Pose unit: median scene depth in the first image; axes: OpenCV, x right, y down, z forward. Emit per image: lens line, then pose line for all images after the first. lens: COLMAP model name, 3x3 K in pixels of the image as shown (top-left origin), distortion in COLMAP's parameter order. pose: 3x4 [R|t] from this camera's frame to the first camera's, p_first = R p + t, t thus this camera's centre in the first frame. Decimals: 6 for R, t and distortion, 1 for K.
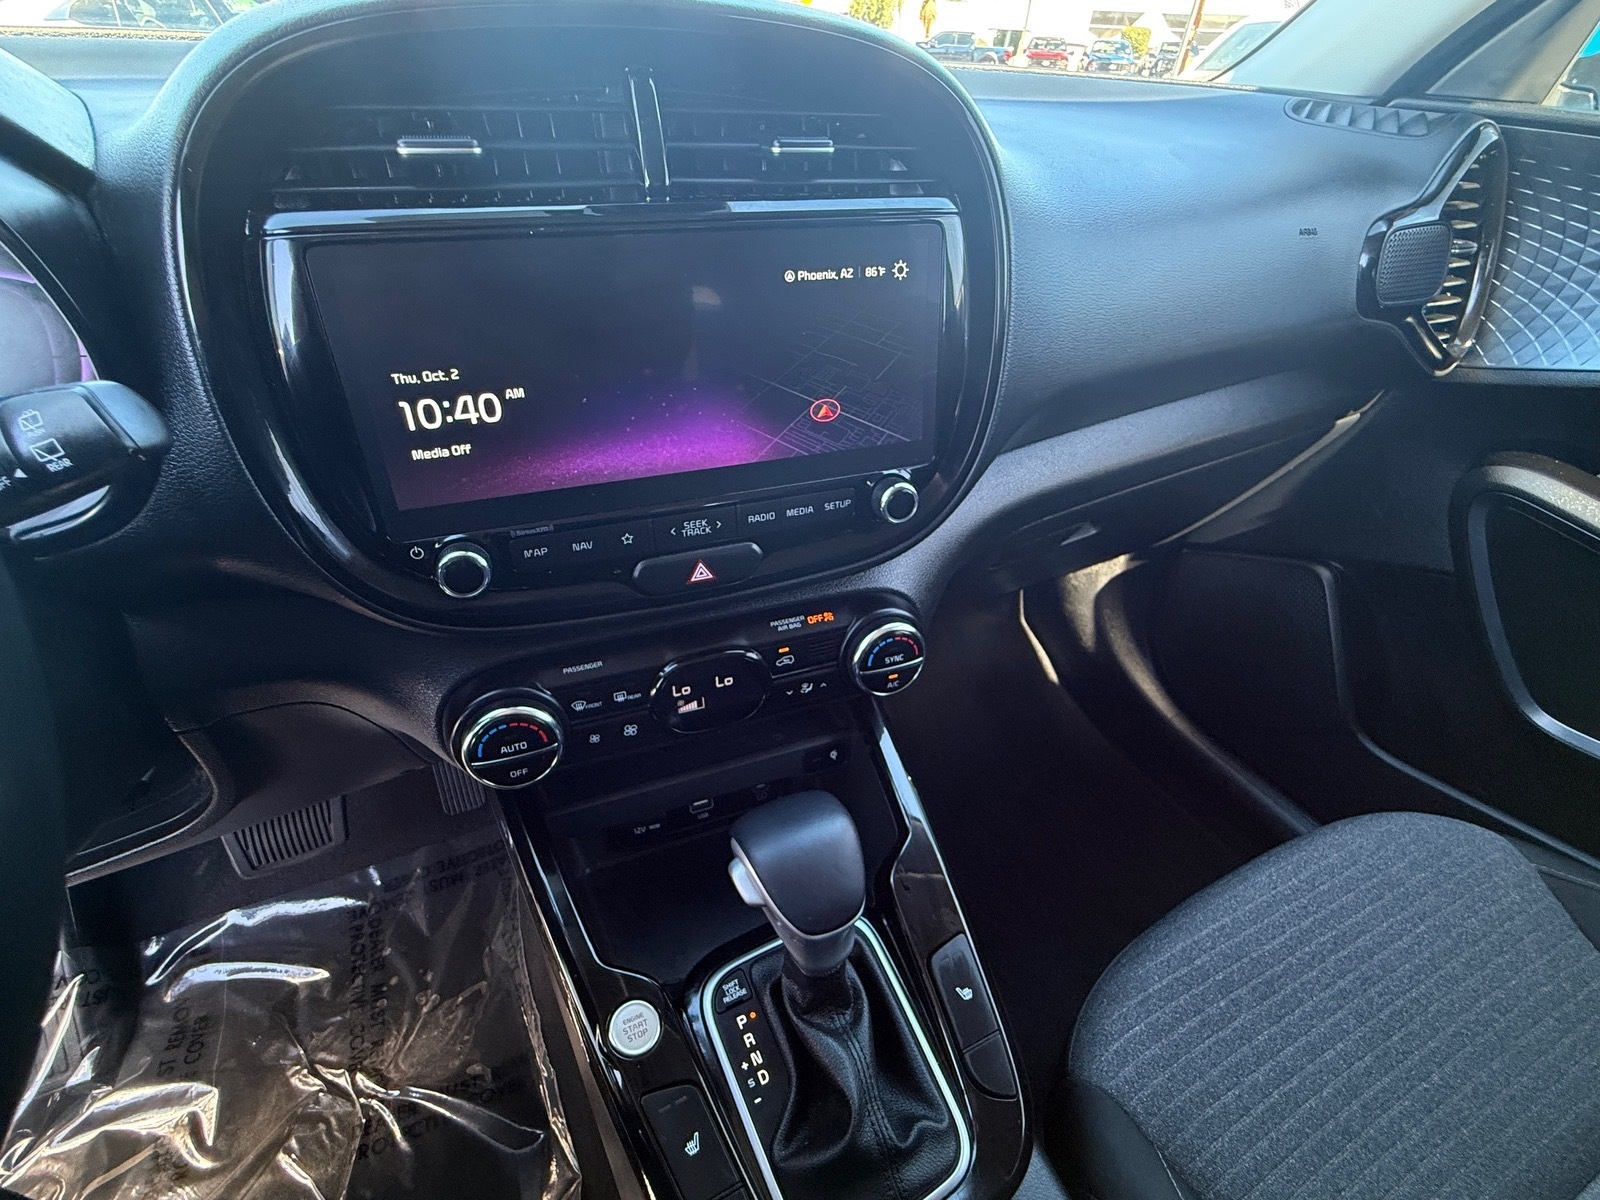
lens RADIAL K [[721.0, 0, 791.6], [0, 721.0, 595.8], [0, 0, 1]] dist [0.005487, -0.000993]
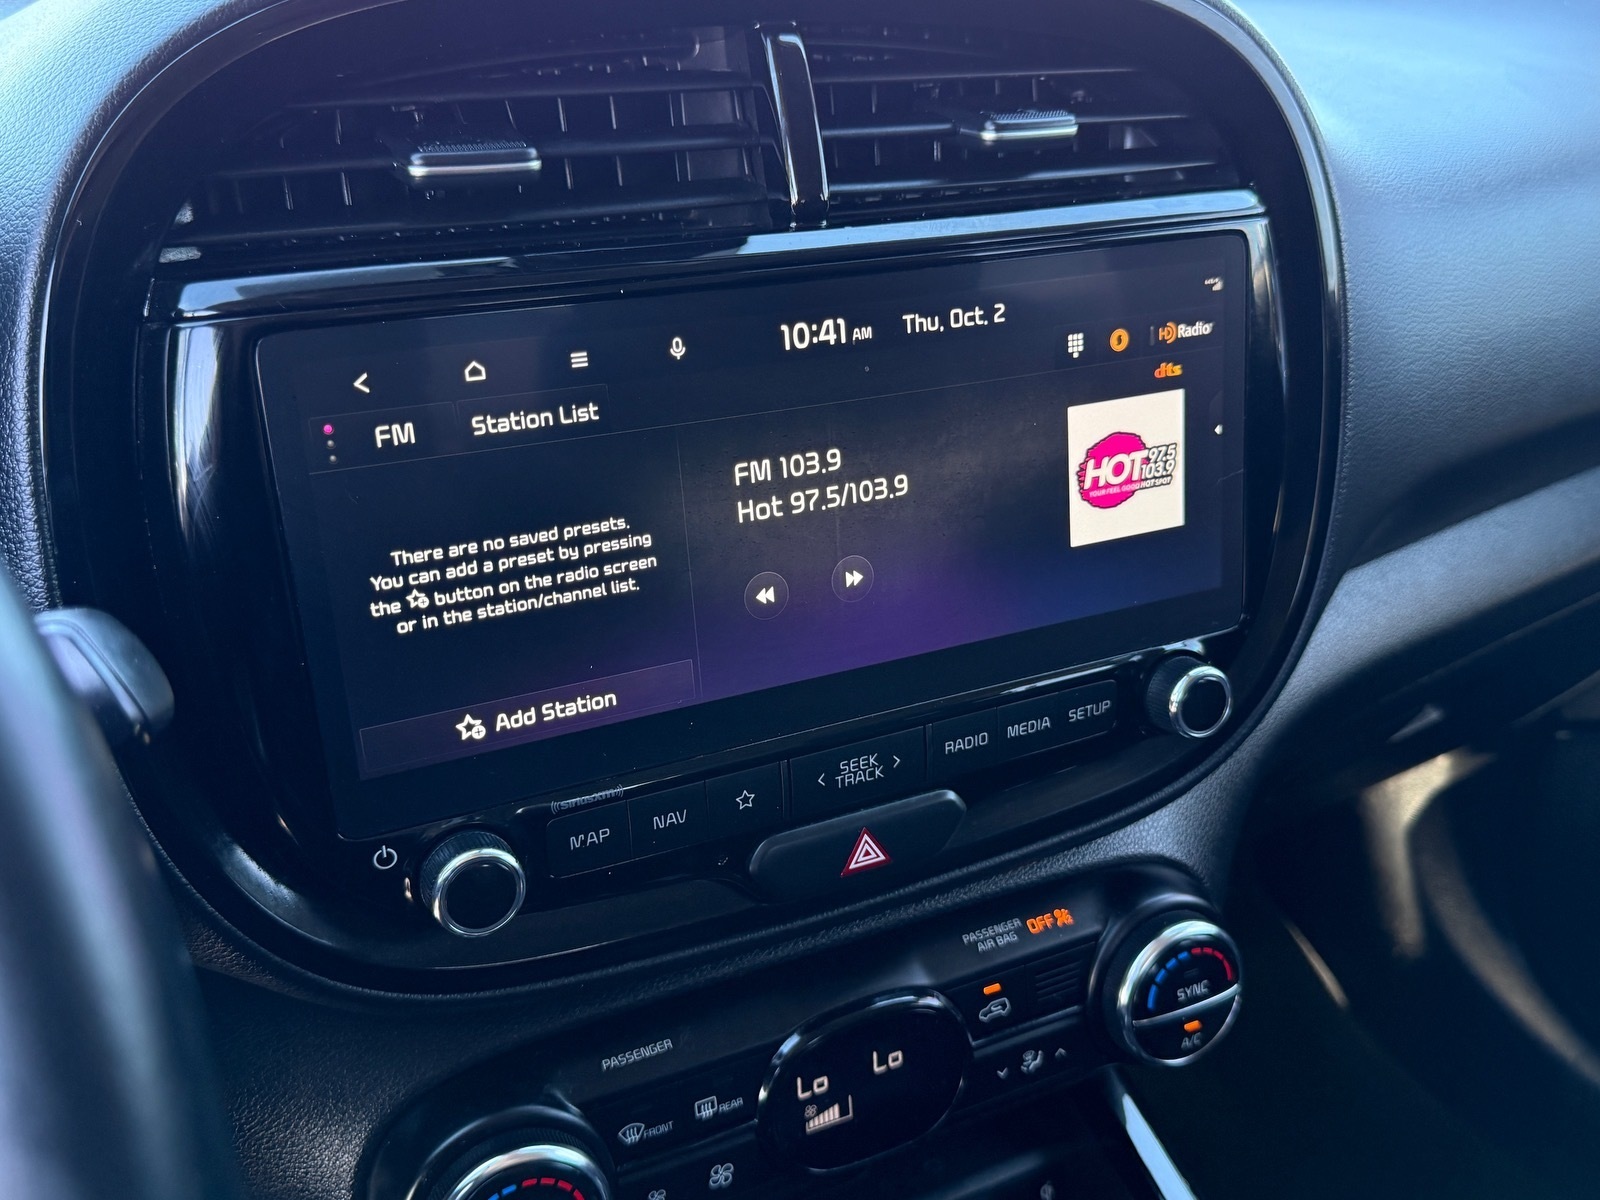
lens RADIAL K [[1459.8, 0, 795.1], [0, 1459.8, 595.6], [0, 0, 1]] dist [0.045094, -0.072915]
pose [[0.995030, -0.053438, 0.084023, -0.243452], [0.067444, 0.982457, -0.173867, -0.032493], [-0.073258, 0.178669, 0.981178, -0.092960]]
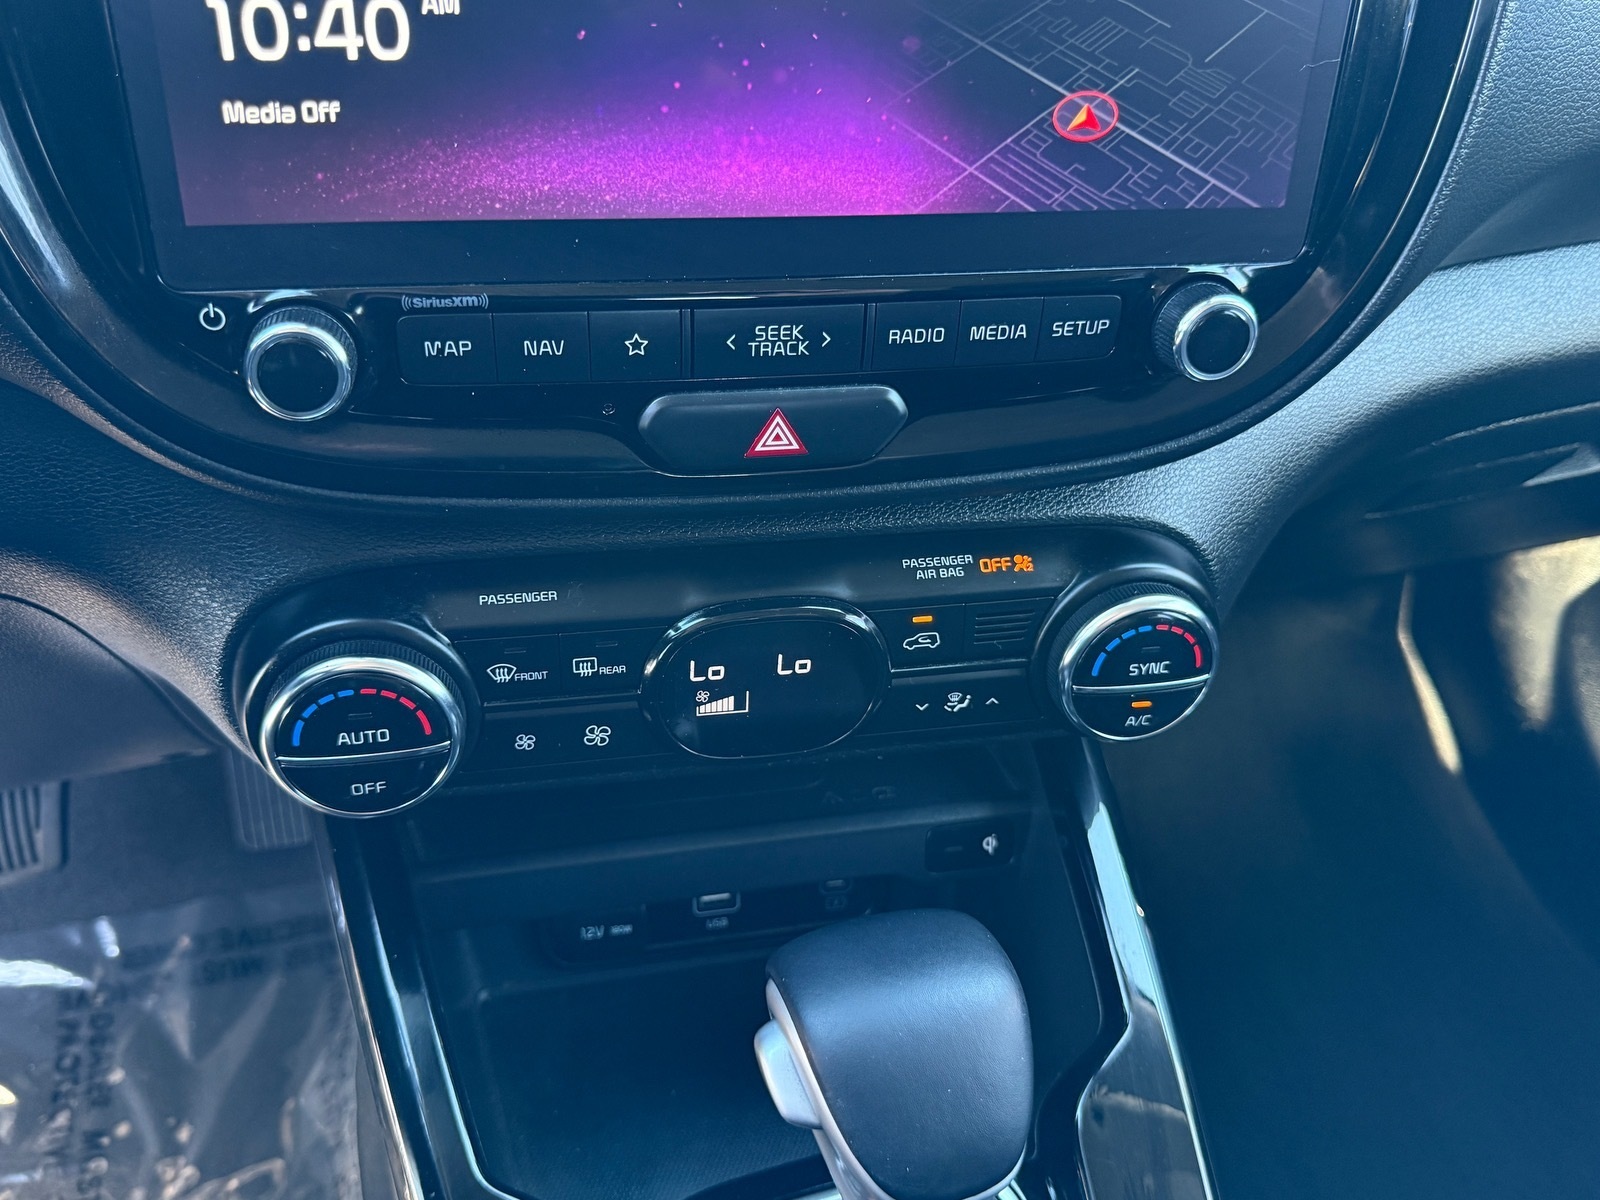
lens RADIAL K [[1360.2, 0, 799.7], [0, 1360.2, 604.7], [0, 0, 1]] dist [0.100427, -0.213089]
pose [[0.987053, 0.133447, -0.088989, -0.012896], [-0.128098, 0.989736, 0.063347, 0.018979], [0.096529, -0.051127, 0.994016, 0.080887]]
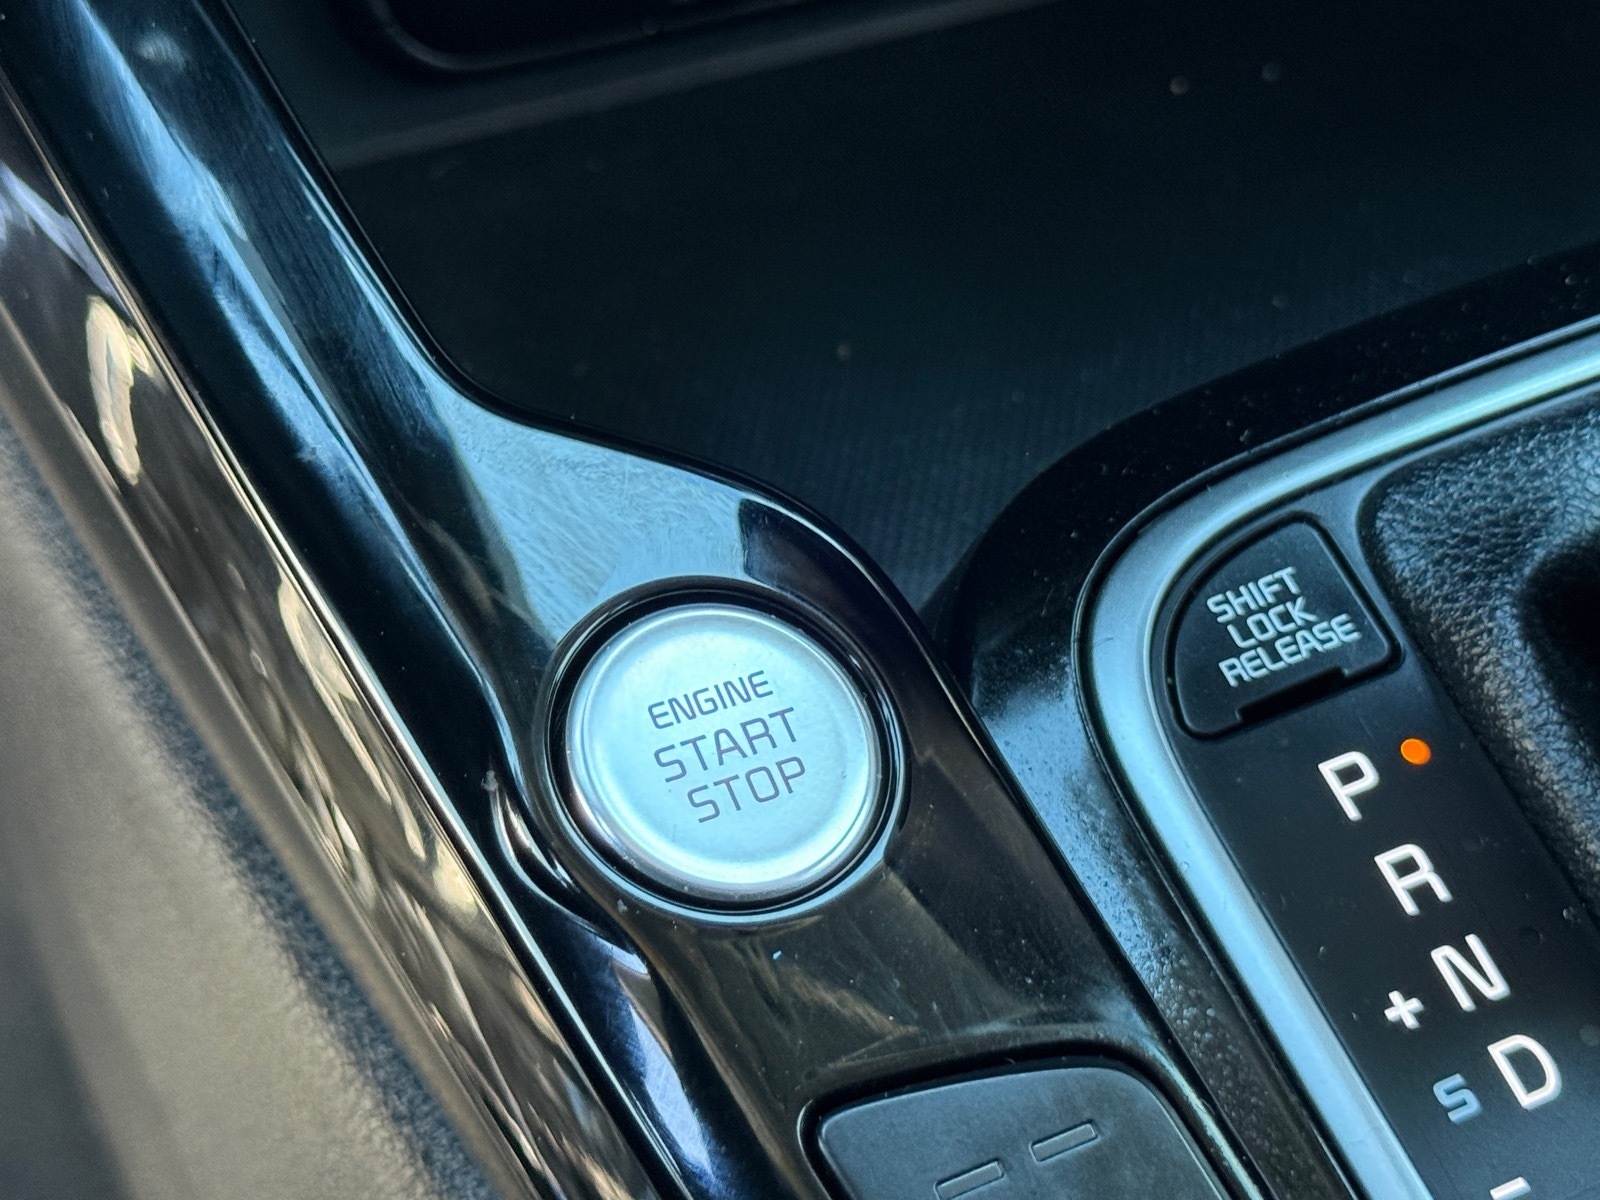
lens RADIAL K [[3298.5, 0, 766.2], [0, 3298.5, 511.4], [0, 0, 1]] dist [0.081354, 0.000000]
pose [[0.999901, 0.003099, -0.013707, -0.190495], [0.000241, 0.971448, 0.237252, 0.364922], [0.014051, -0.237231, 0.971352, 0.312131]]
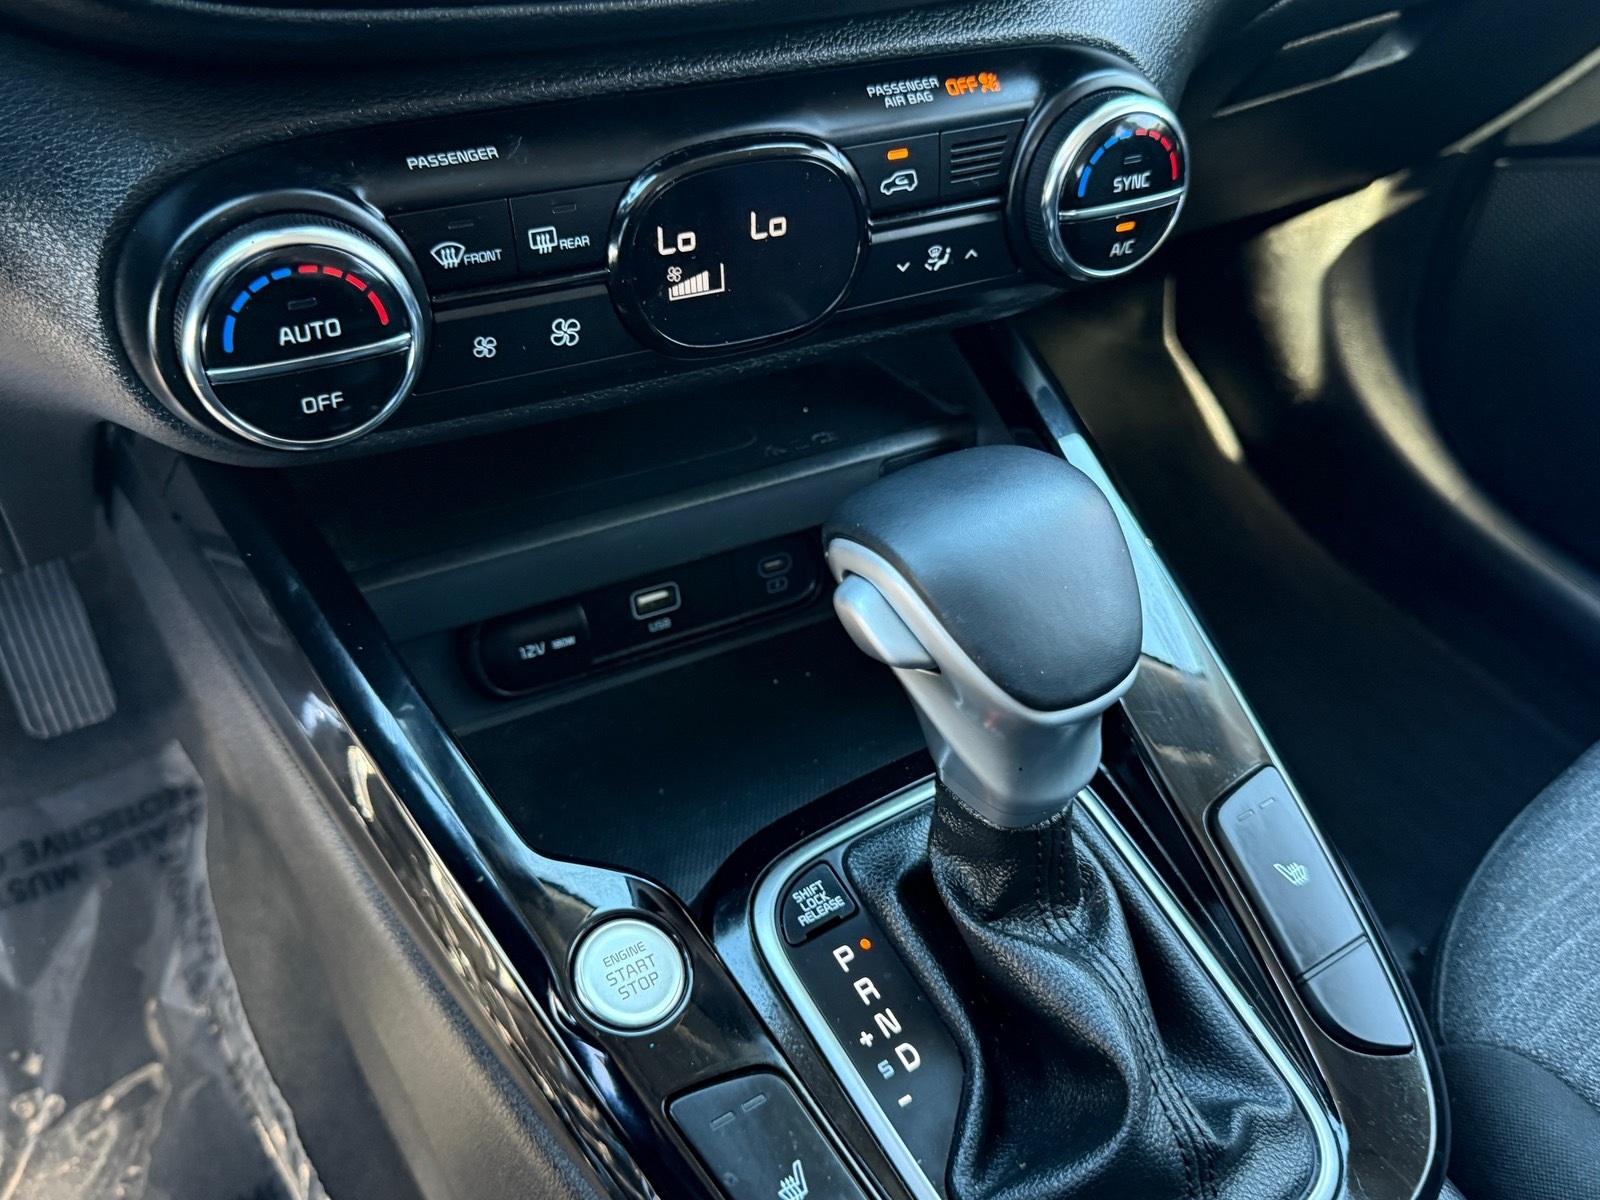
lens RADIAL K [[1360.2, 0, 802.5], [0, 1360.2, 594.7], [0, 0, 1]] dist [0.100427, -0.213089]
pose [[0.990889, -0.047240, 0.126127, -0.198856], [0.031904, 0.992145, 0.120955, 0.254469], [-0.130850, -0.115829, 0.984613, 0.166877]]
